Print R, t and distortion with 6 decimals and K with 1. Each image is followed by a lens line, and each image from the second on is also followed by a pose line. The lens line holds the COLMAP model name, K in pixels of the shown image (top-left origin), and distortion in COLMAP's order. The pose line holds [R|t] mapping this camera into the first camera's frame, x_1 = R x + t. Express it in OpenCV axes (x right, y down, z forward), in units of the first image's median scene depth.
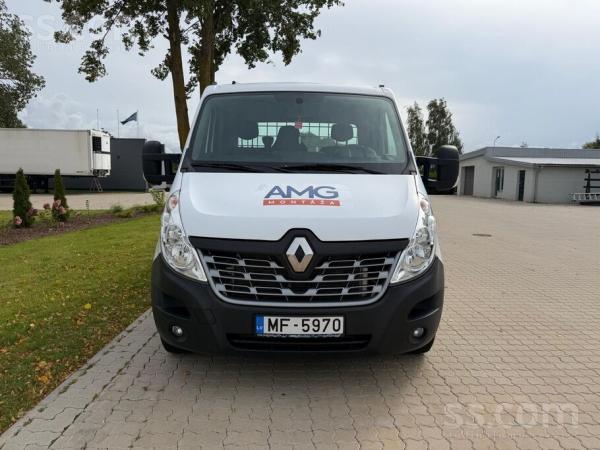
lens RADIAL K [[448.5, 0, 300.0], [0, 448.5, 225.0], [0, 0, 1]] dist [-0.002023, -0.001817]
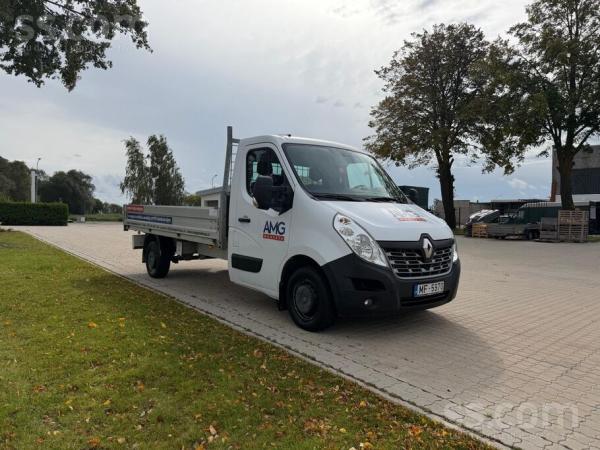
lens RADIAL K [[448.5, 0, 300.0], [0, 448.5, 225.0], [0, 0, 1]] dist [-0.002023, -0.001817]
pose [[0.782740, -0.013292, 0.622207, -1.425663], [0.058360, 0.996934, -0.052120, 0.035681], [-0.619607, 0.077109, 0.781116, -0.079372]]
